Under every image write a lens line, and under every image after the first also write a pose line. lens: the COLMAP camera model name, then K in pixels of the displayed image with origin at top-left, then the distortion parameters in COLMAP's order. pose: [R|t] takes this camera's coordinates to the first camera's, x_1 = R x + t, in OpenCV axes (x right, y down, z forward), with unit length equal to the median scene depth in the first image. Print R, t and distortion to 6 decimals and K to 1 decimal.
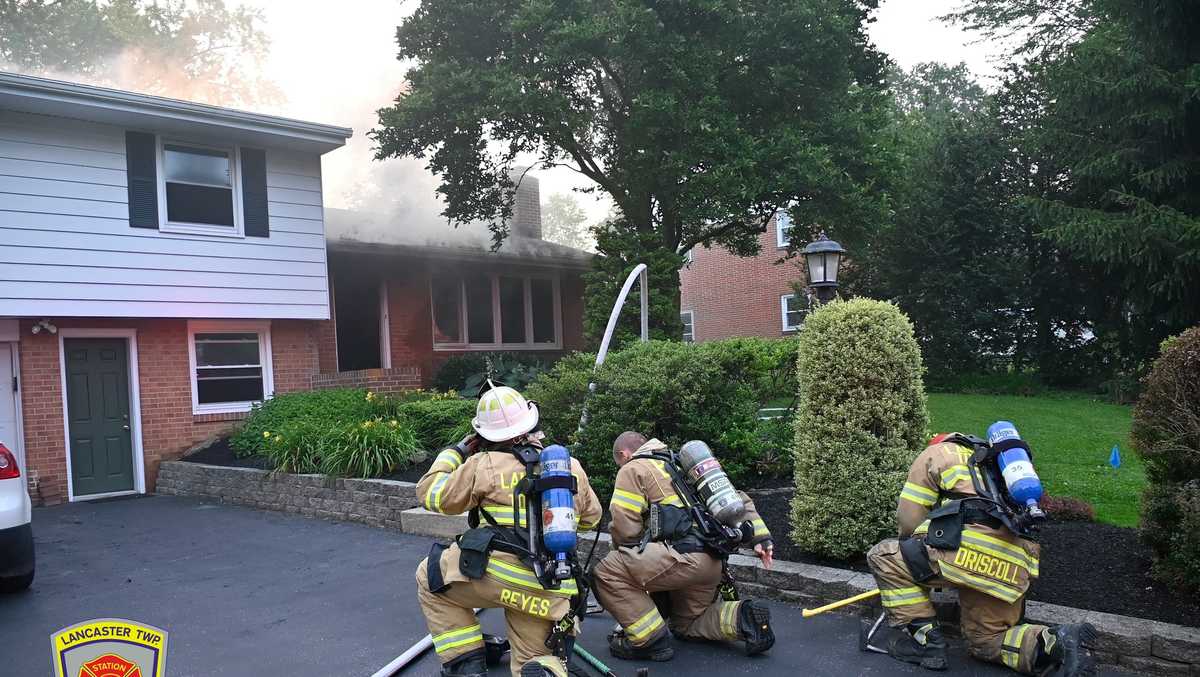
lens RADIAL K [[921.6, 0, 601.1], [0, 921.6, 391.6], [0, 0, 1]] dist [-0.028053, -0.045836]
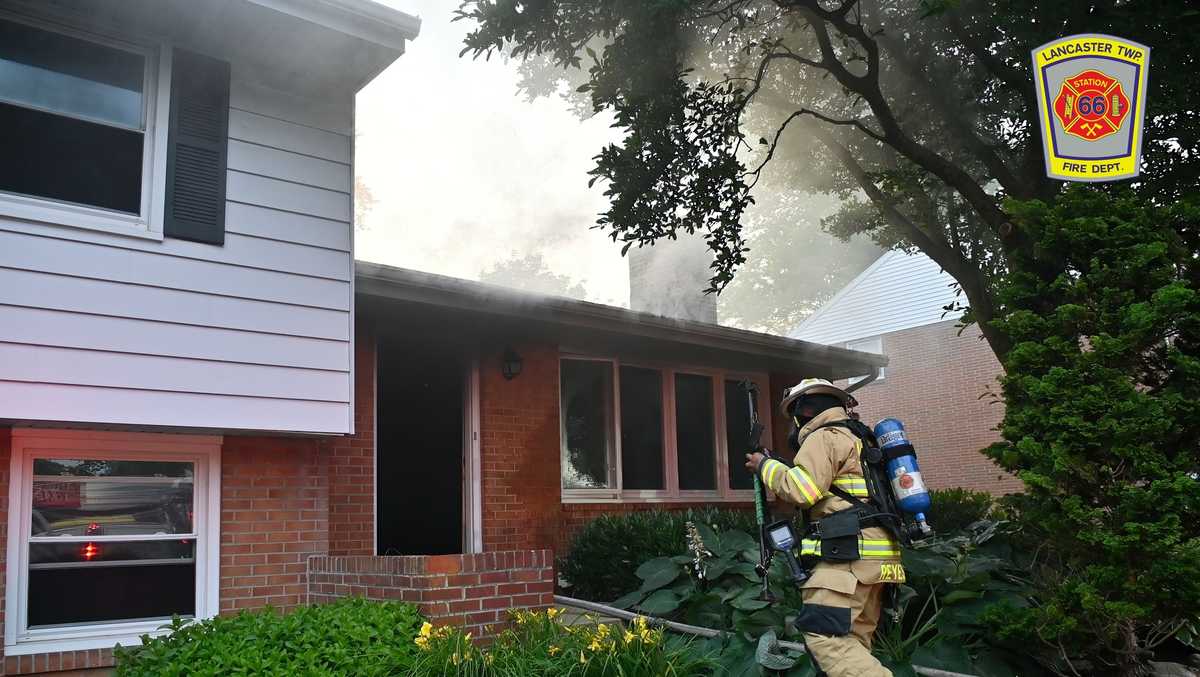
lens RADIAL K [[921.6, 0, 601.1], [0, 921.6, 391.6], [0, 0, 1]] dist [-0.028053, -0.045836]
pose [[0.995656, 0.006719, -0.092867, -0.141976], [-0.020643, 0.988501, -0.149800, -0.036996], [0.090792, 0.151066, 0.984345, 0.604828]]
